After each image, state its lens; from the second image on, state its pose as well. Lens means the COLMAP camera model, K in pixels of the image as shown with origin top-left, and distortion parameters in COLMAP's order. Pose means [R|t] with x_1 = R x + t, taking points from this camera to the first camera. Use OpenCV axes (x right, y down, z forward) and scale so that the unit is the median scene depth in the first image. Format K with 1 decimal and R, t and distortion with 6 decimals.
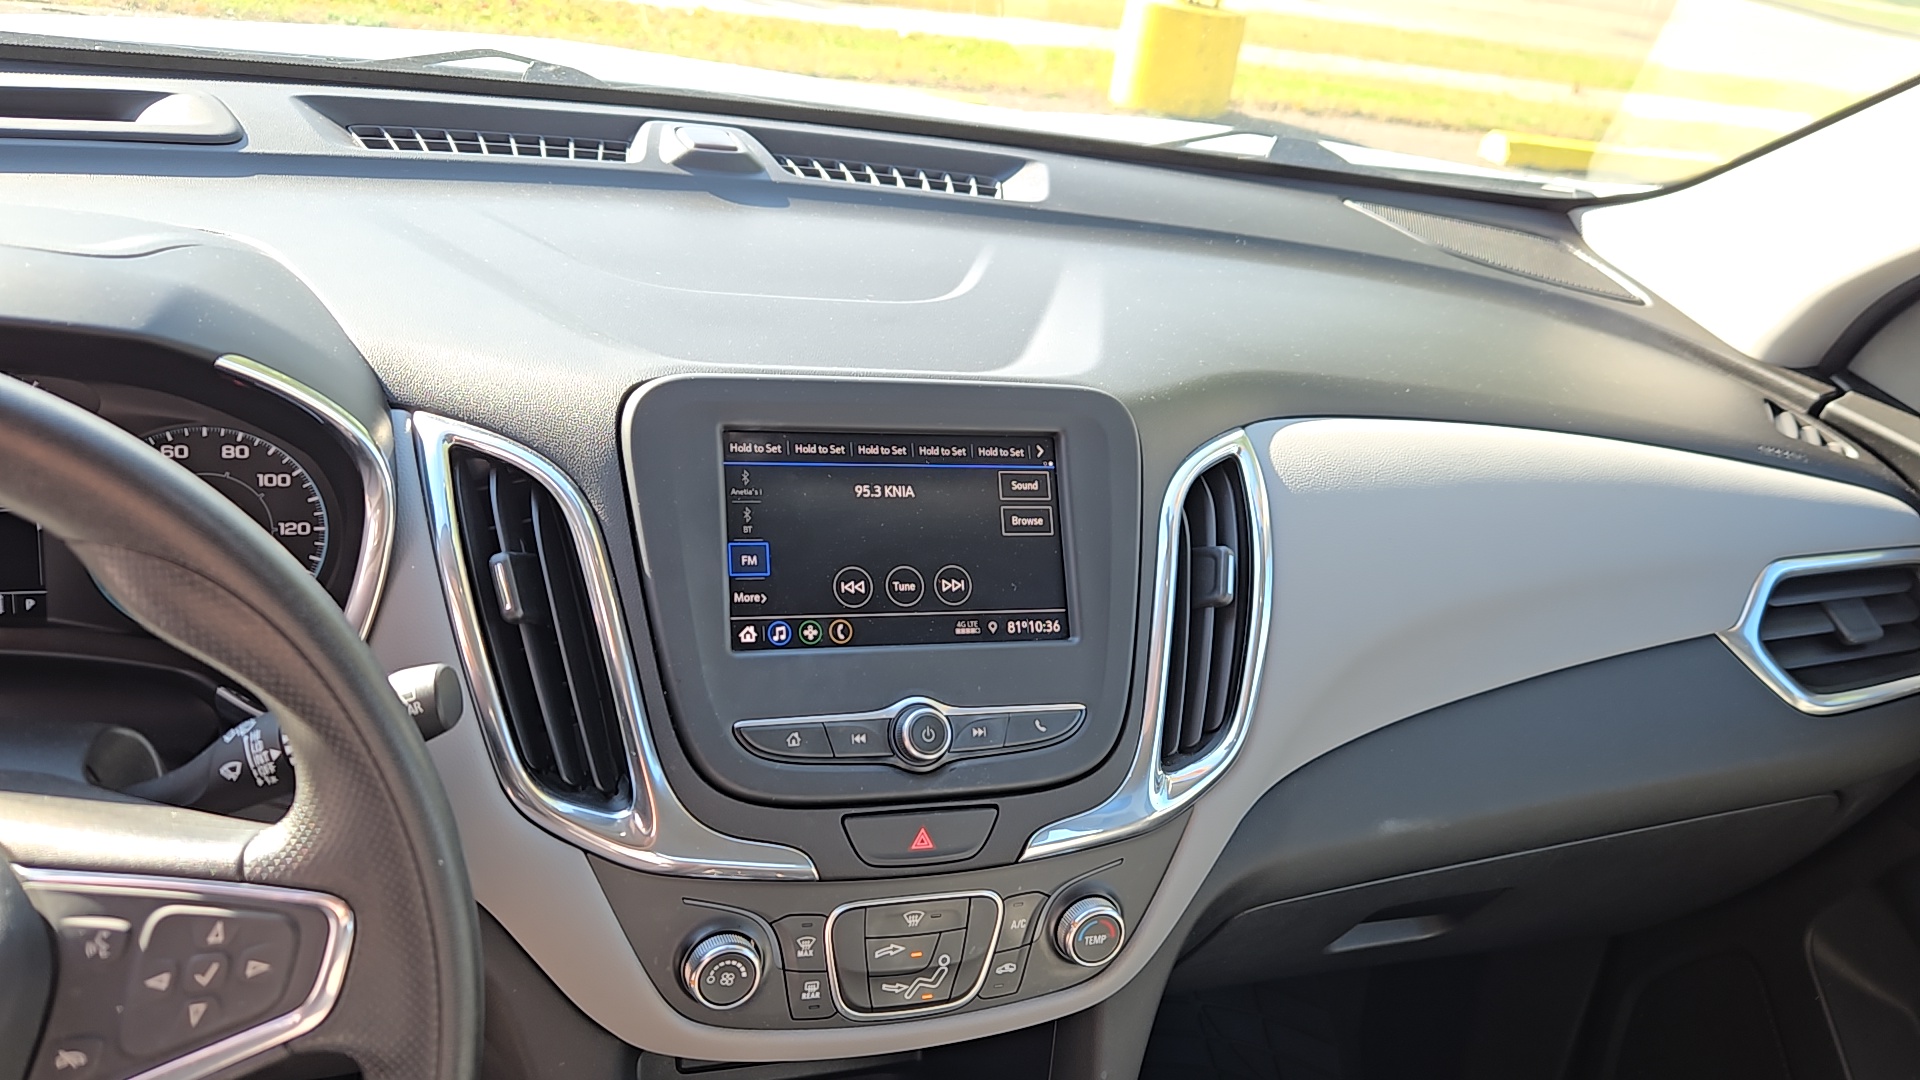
lens RADIAL K [[1611.7, 0, 958.8], [0, 1611.7, 534.5], [0, 0, 1]] dist [0.001919, -0.000973]
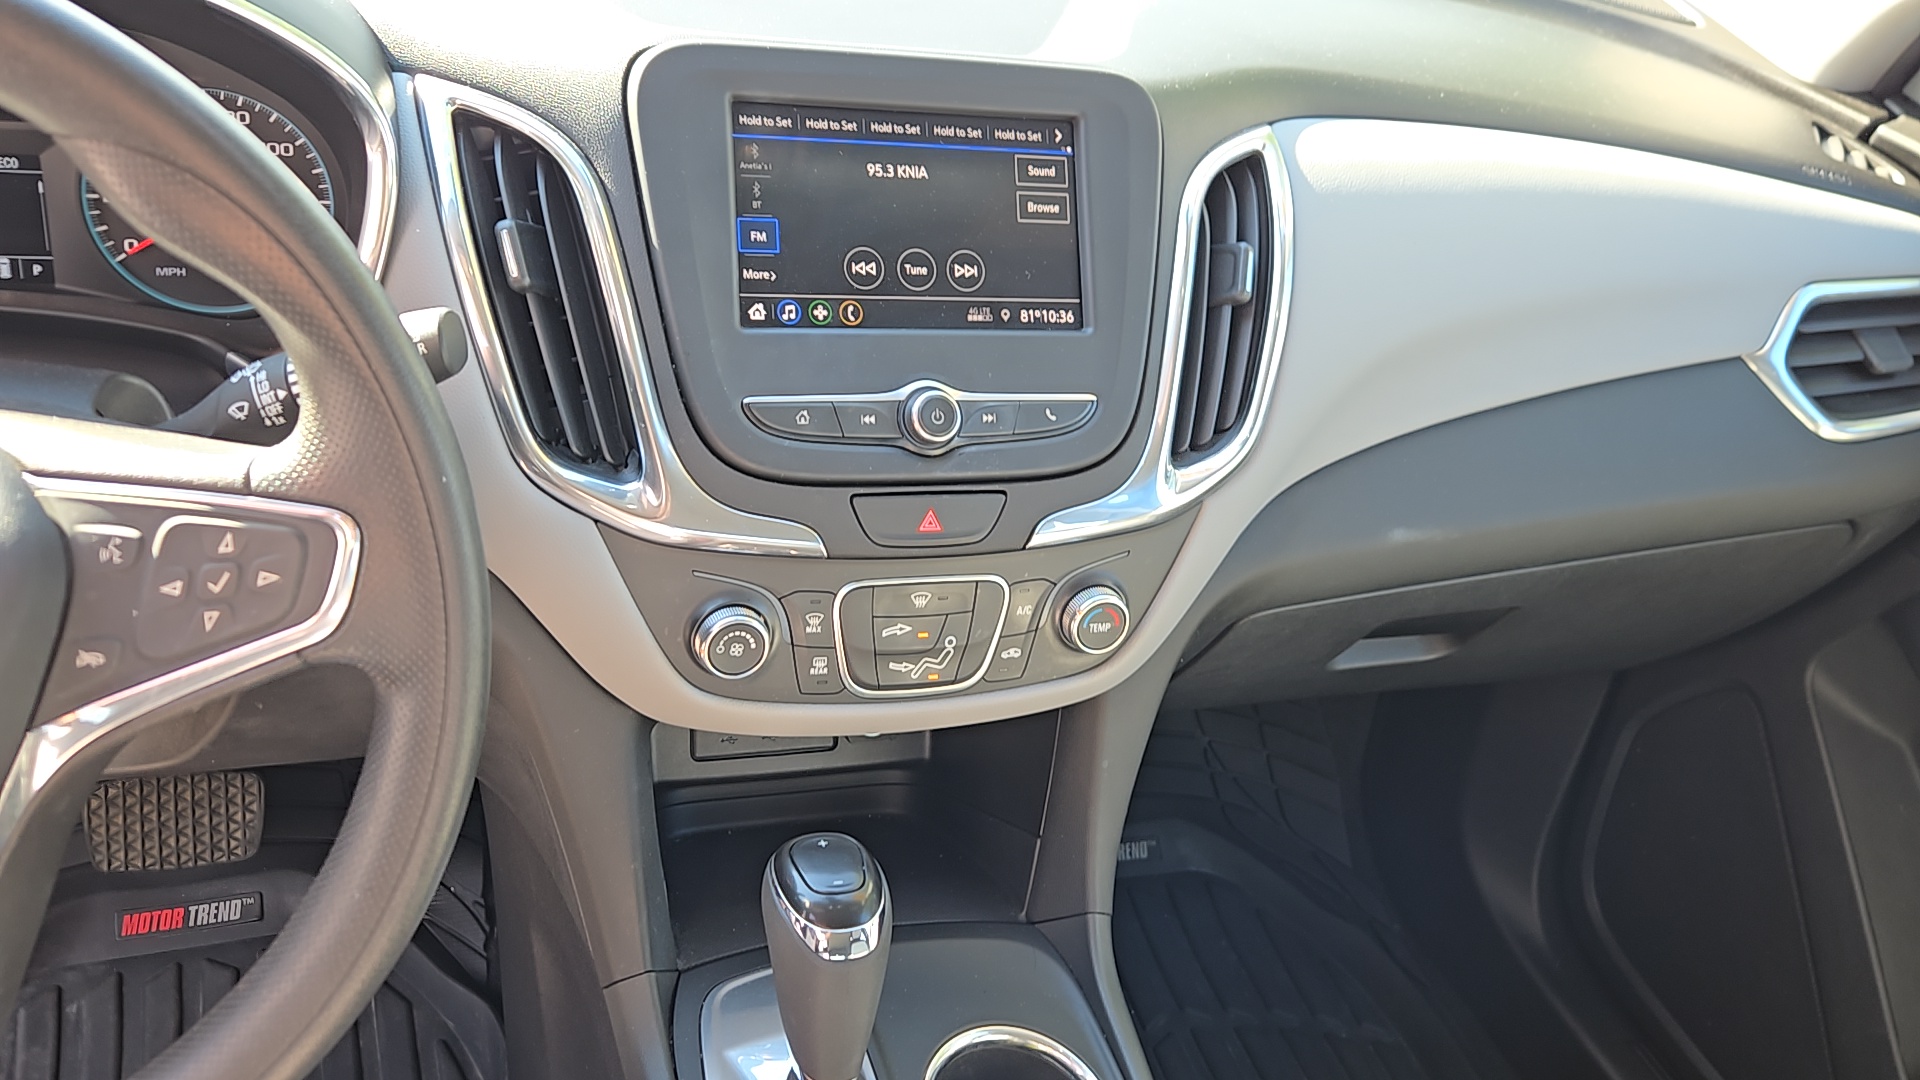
lens RADIAL K [[1611.7, 0, 958.8], [0, 1611.7, 534.5], [0, 0, 1]] dist [0.001919, -0.000973]
pose [[0.999715, 0.019567, -0.013680, 0.008969], [-0.017563, 0.990862, 0.133735, 0.061228], [0.016172, -0.133456, 0.990923, 0.001824]]
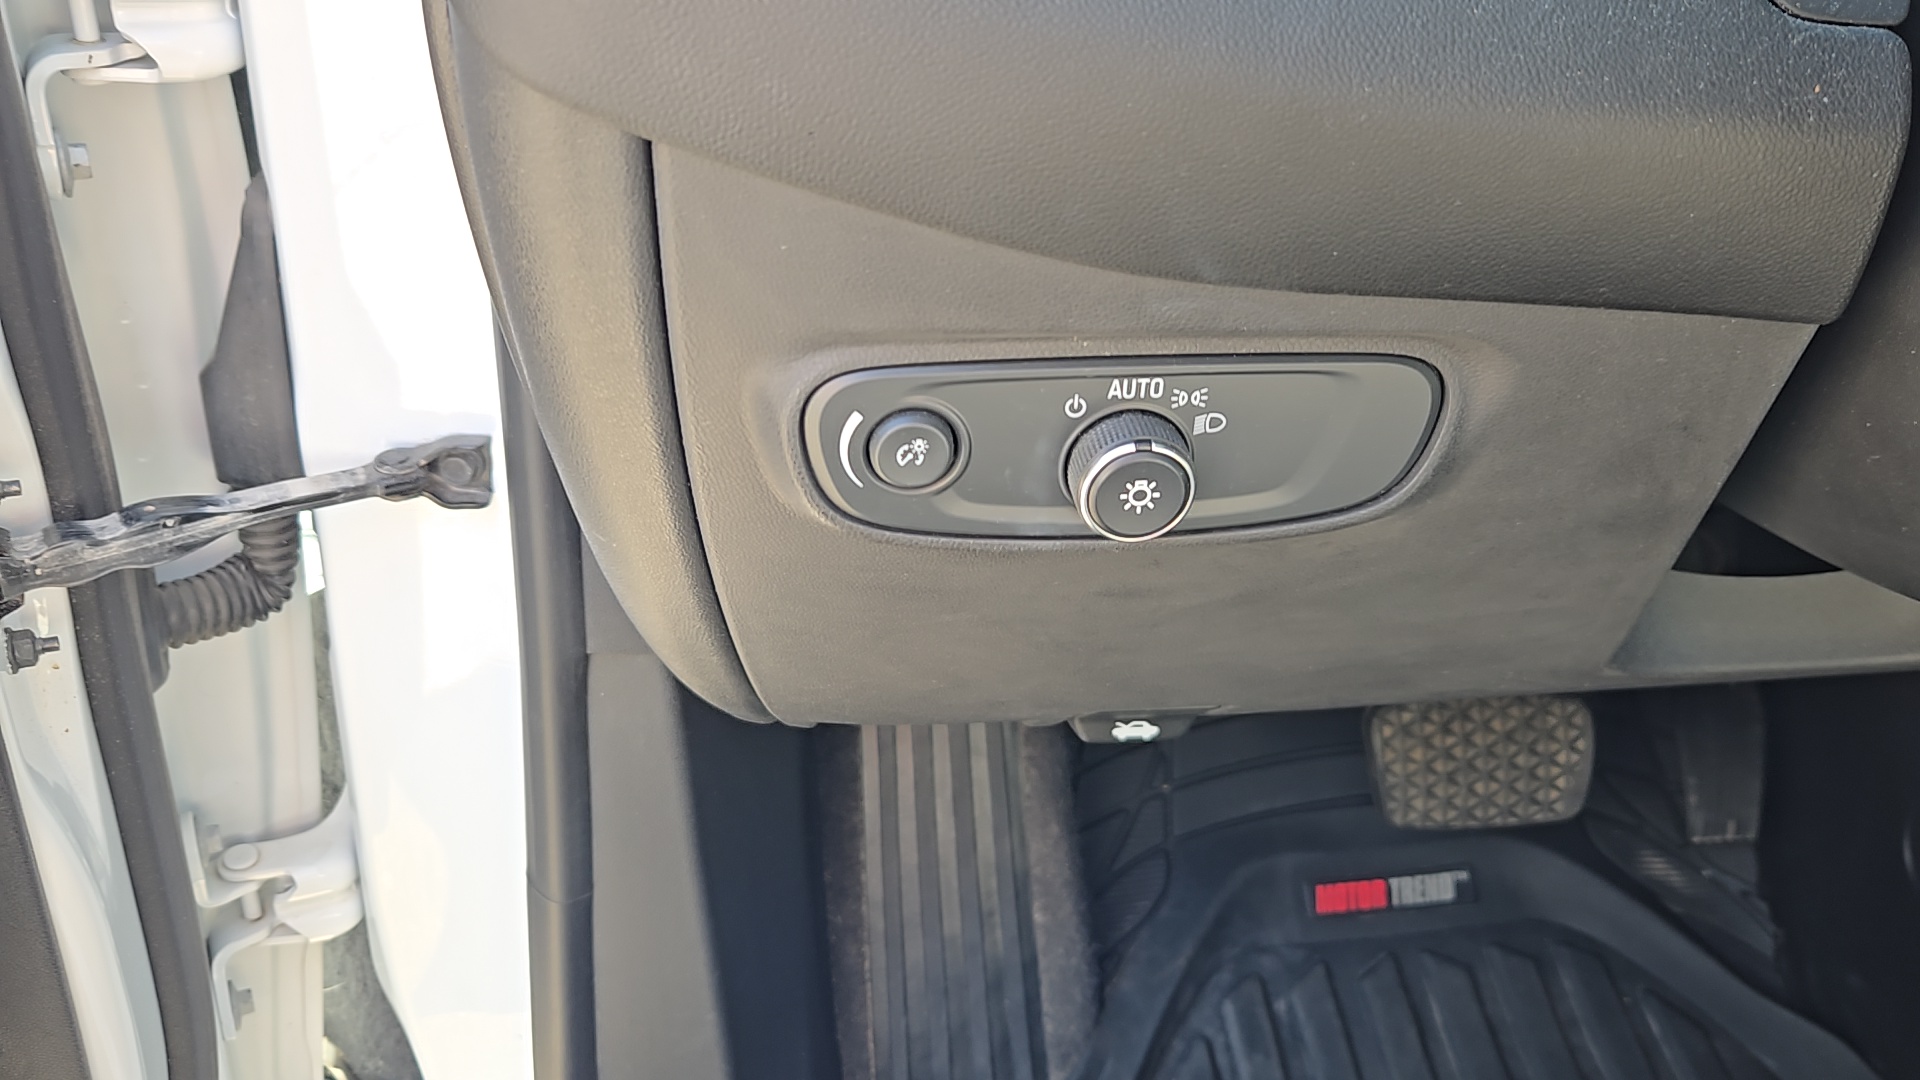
lens RADIAL K [[1633.6, 0, 960.0], [0, 1633.6, 540.0], [0, 0, 1]] dist [-0.006409, -0.009486]
pose [[0.966776, 0.026069, -0.254293, -0.831376], [0.011959, 0.989084, 0.146863, 0.236187], [0.255345, -0.145025, 0.955911, 0.344855]]
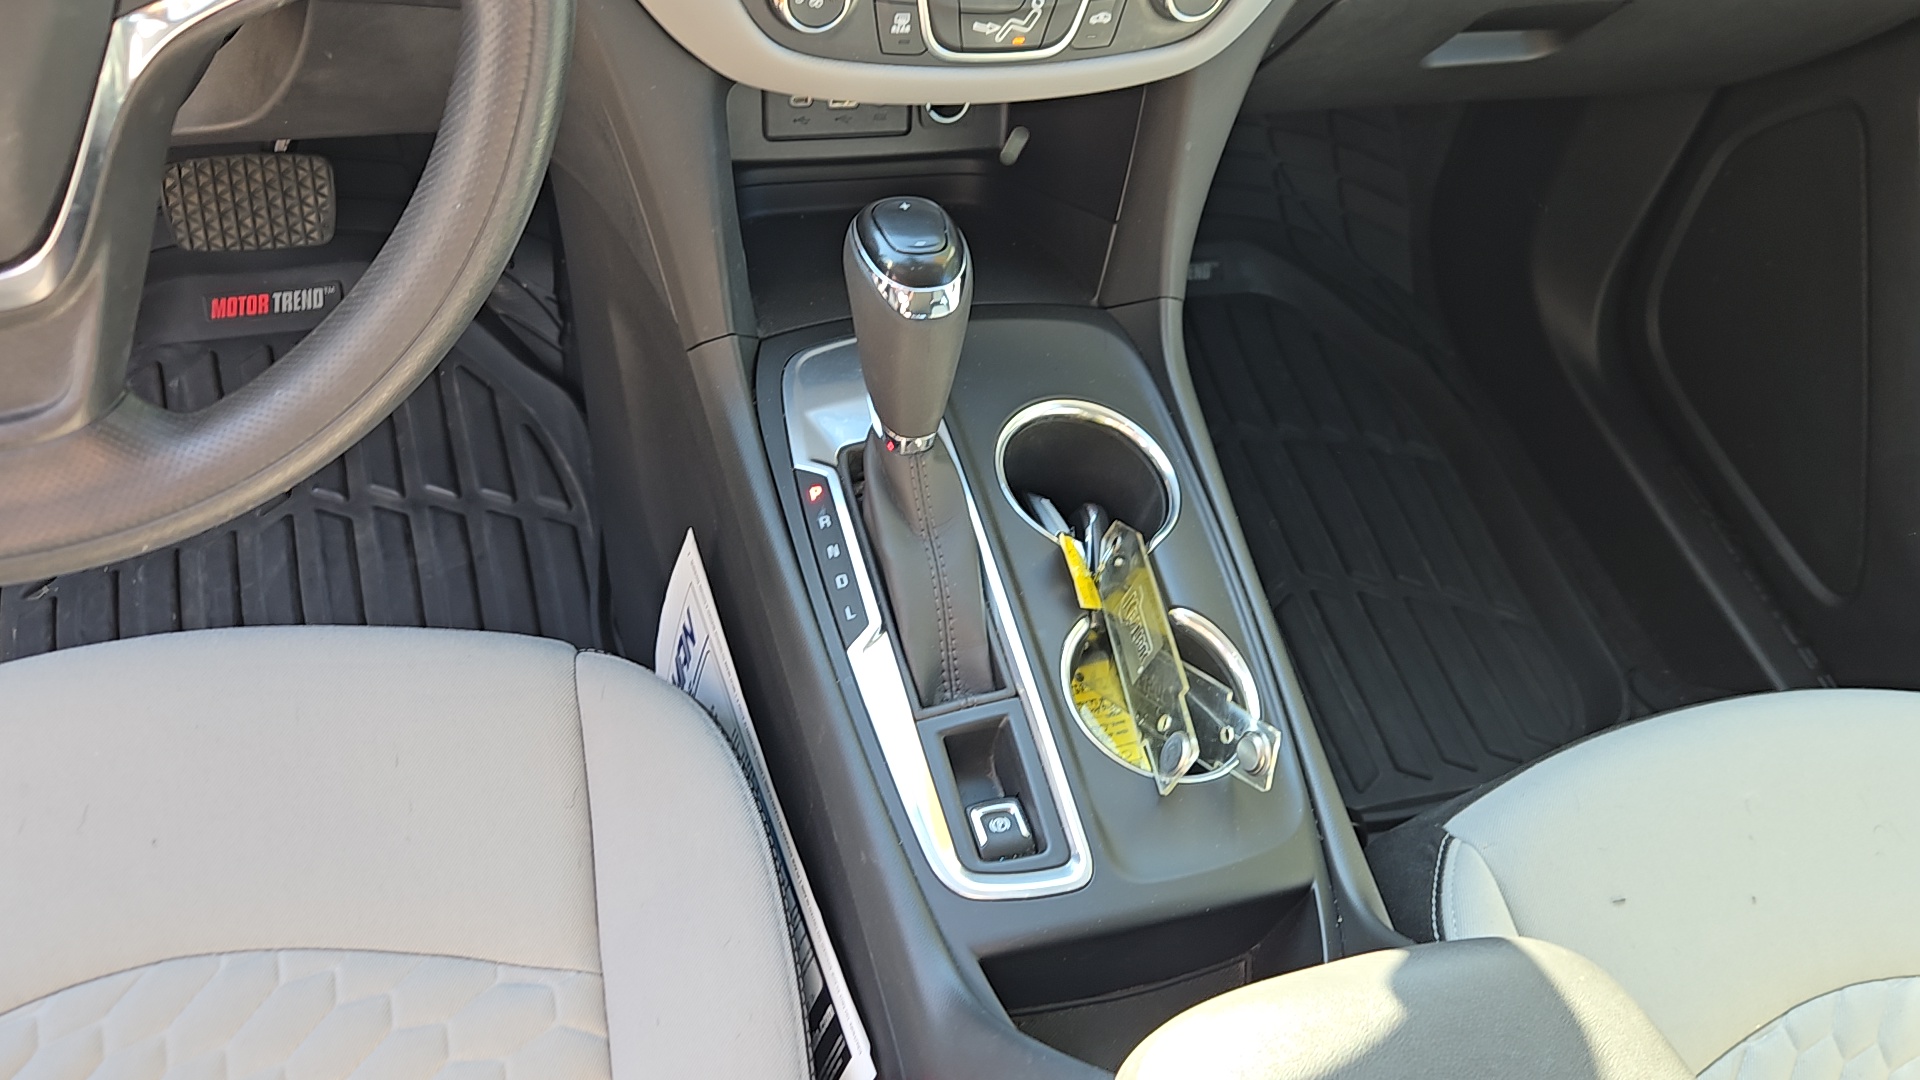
lens RADIAL K [[1611.7, 0, 958.8], [0, 1611.7, 534.5], [0, 0, 1]] dist [0.001919, -0.000973]
pose [[0.998097, 0.053665, -0.030380, -0.009969], [-0.034214, 0.891765, 0.451204, 0.114241], [0.051306, -0.449306, 0.891903, -0.012191]]
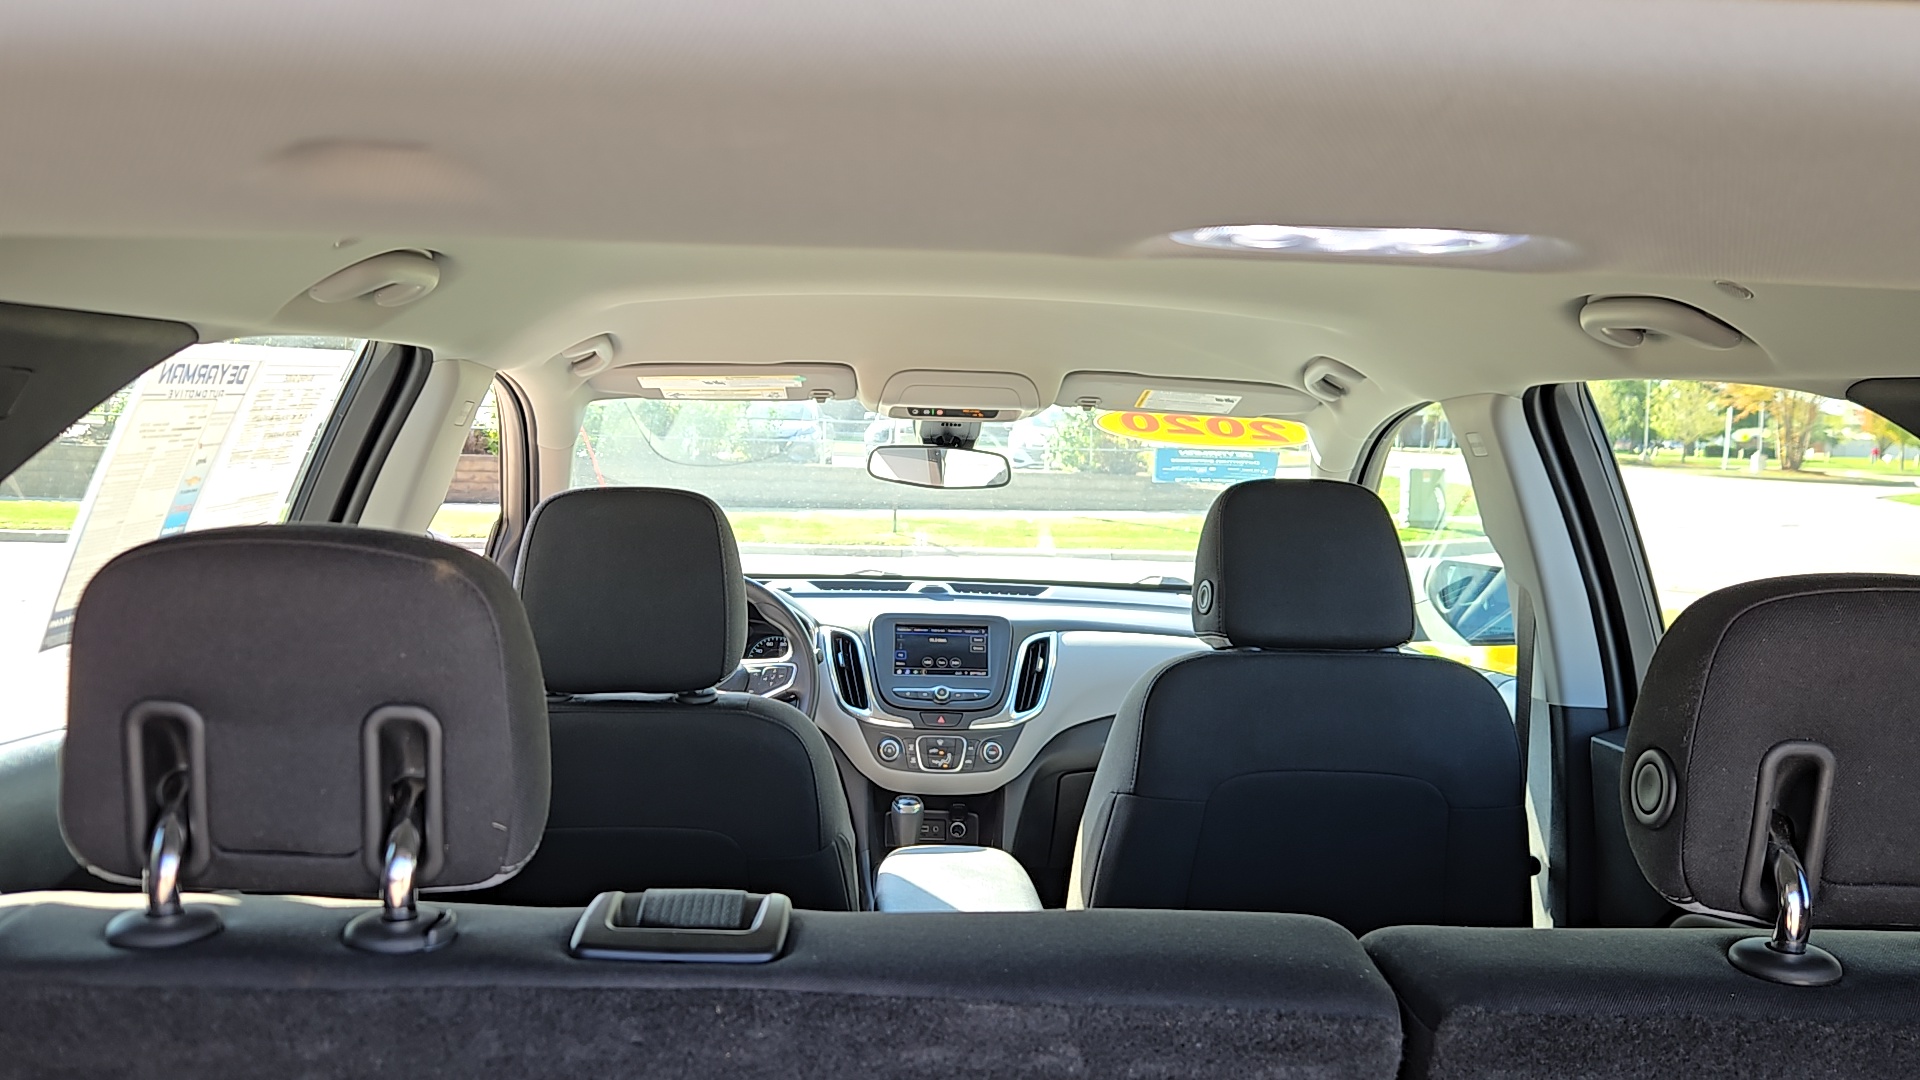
lens RADIAL K [[1603.7, 0, 952.9], [0, 1603.7, 542.7], [0, 0, 1]] dist [0.011061, -0.006703]
pose [[0.947198, -0.114809, -0.299390, 1.177110], [-0.010856, 0.921684, -0.387789, 1.260575], [0.320464, 0.370564, 0.871771, -2.441275]]
